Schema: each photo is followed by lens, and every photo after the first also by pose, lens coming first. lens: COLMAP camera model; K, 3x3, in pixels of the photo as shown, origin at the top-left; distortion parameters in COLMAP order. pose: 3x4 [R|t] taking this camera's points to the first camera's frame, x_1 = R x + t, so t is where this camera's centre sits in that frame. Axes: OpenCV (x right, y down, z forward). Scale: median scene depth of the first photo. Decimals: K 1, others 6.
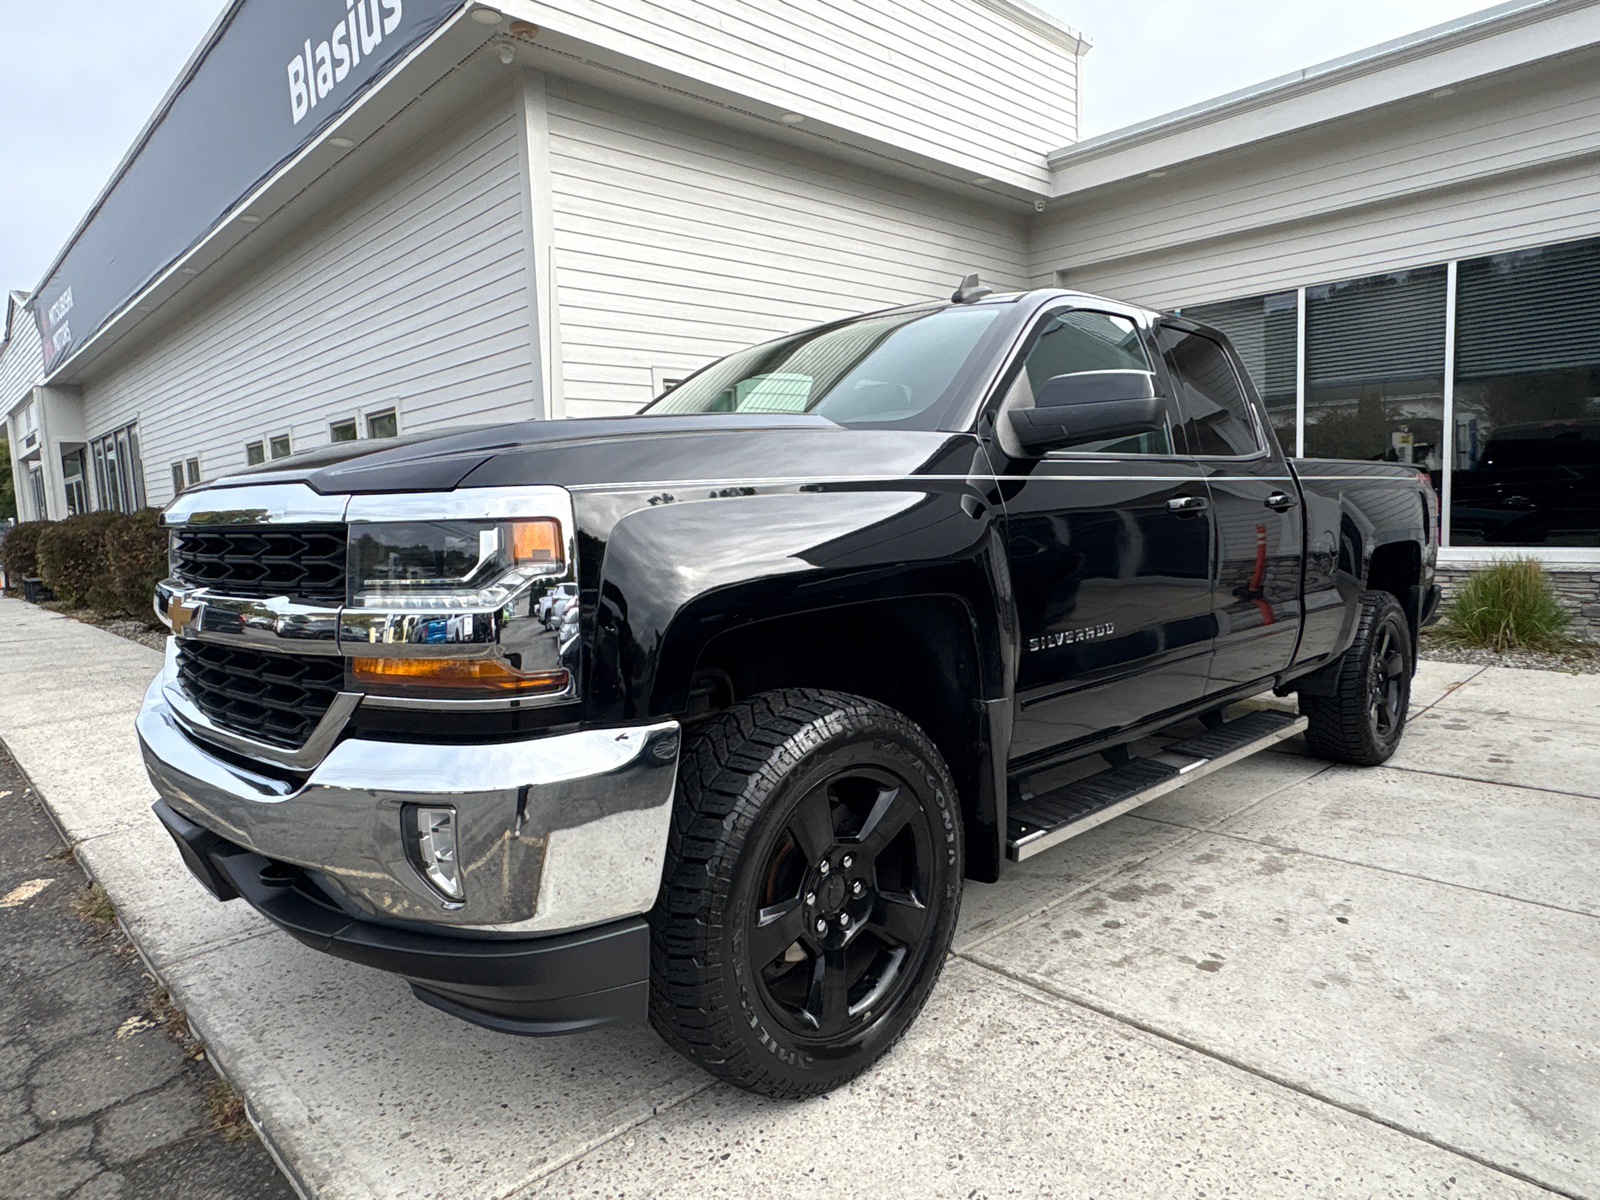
lens RADIAL K [[981.5, 0, 794.6], [0, 981.5, 583.3], [0, 0, 1]] dist [0.001738, 0.000652]
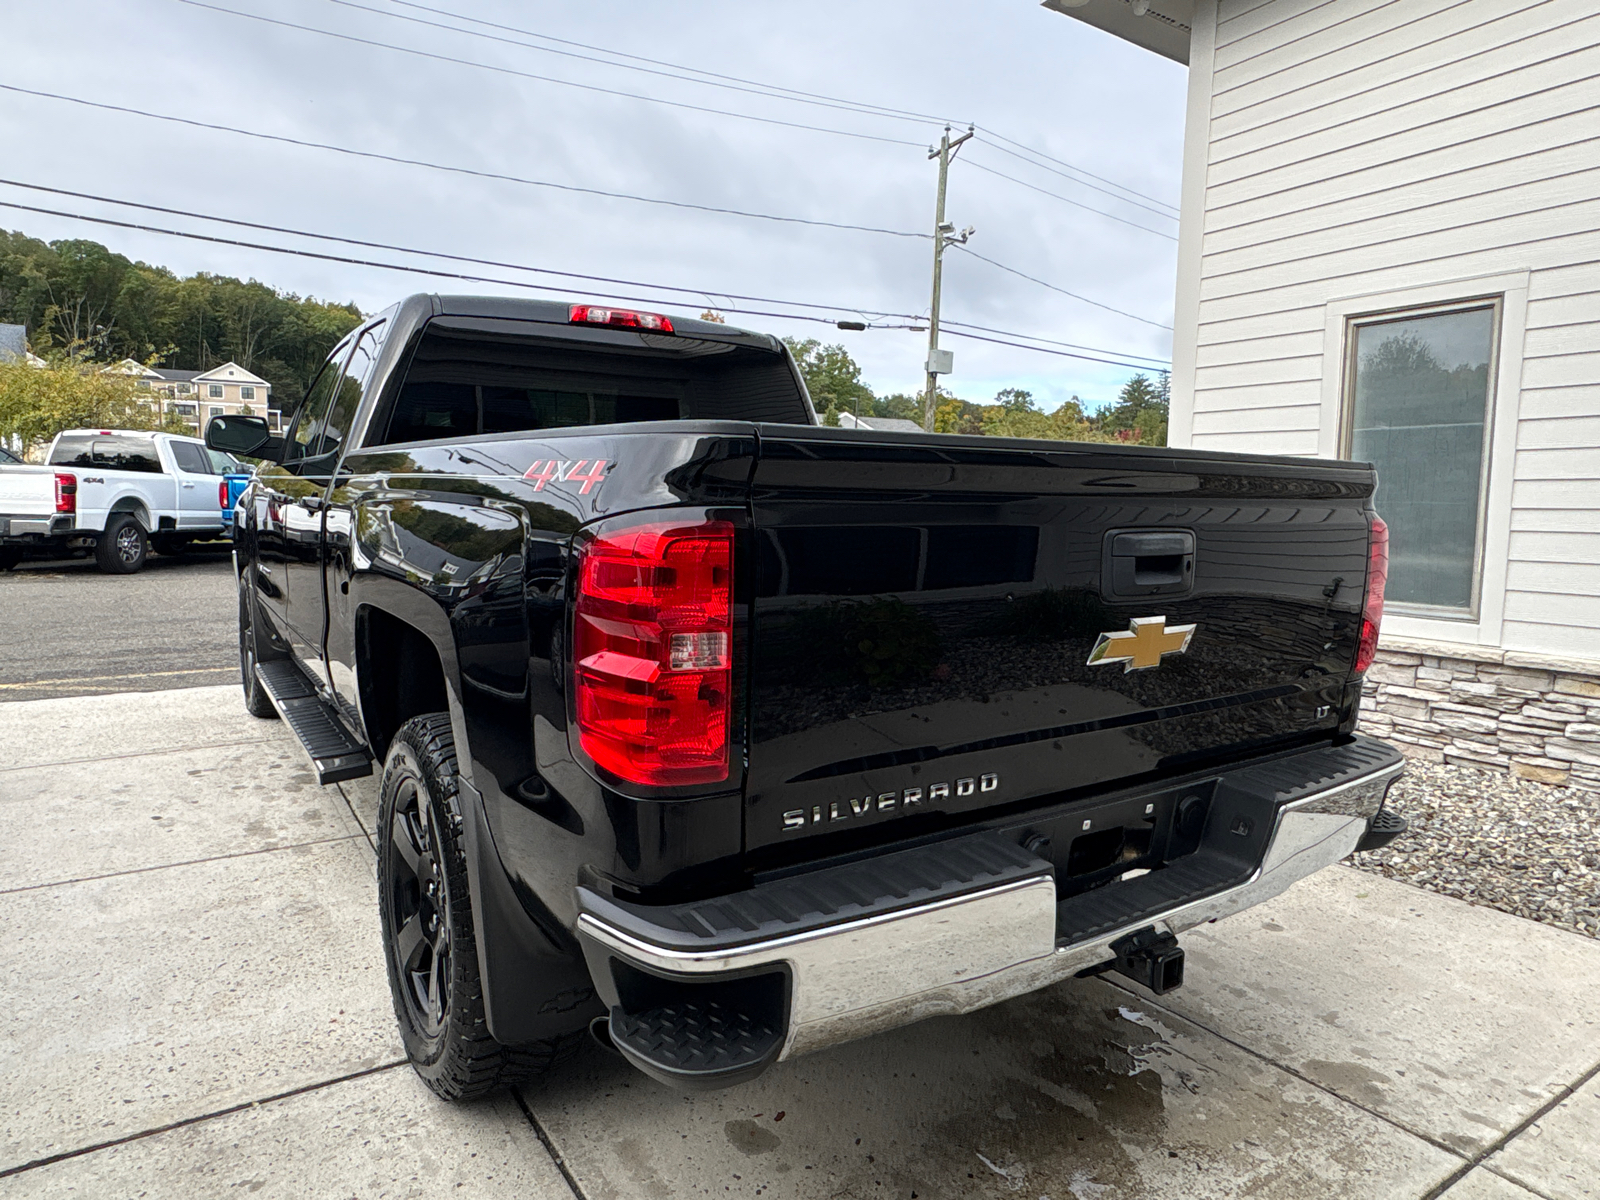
lens RADIAL K [[981.5, 0, 798.6], [0, 981.5, 591.1], [0, 0, 1]] dist [0.001738, 0.000652]
pose [[-0.175144, 0.125494, -0.976512, 1.477706], [-0.091141, 0.985518, 0.142998, -0.196825], [0.980315, 0.114046, -0.161170, 1.807076]]
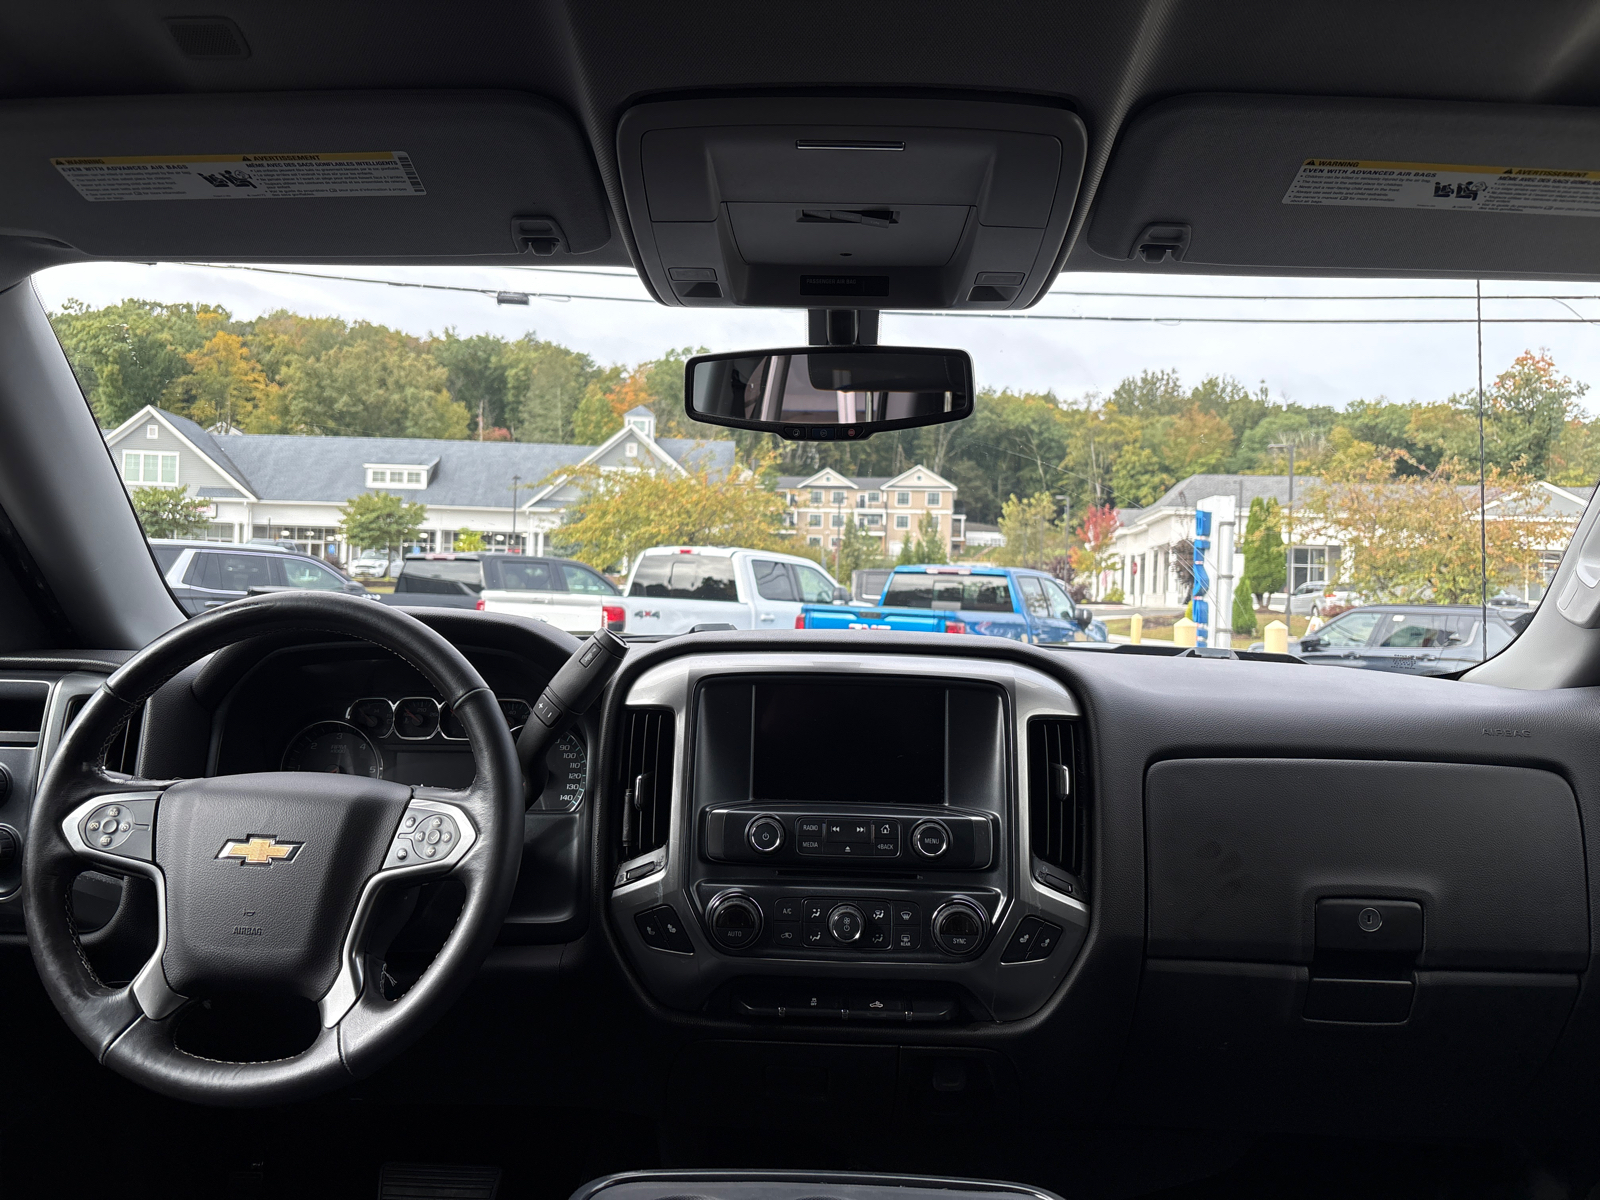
lens RADIAL K [[1211.9, 0, 790.2], [0, 1211.9, 616.3], [0, 0, 1]] dist [0.038618, -0.039580]
pose [[-0.720698, 0.027738, -0.692694, 0.269265], [-0.057570, 0.993353, 0.099675, -0.202653], [0.690855, 0.111714, -0.714311, 1.284842]]
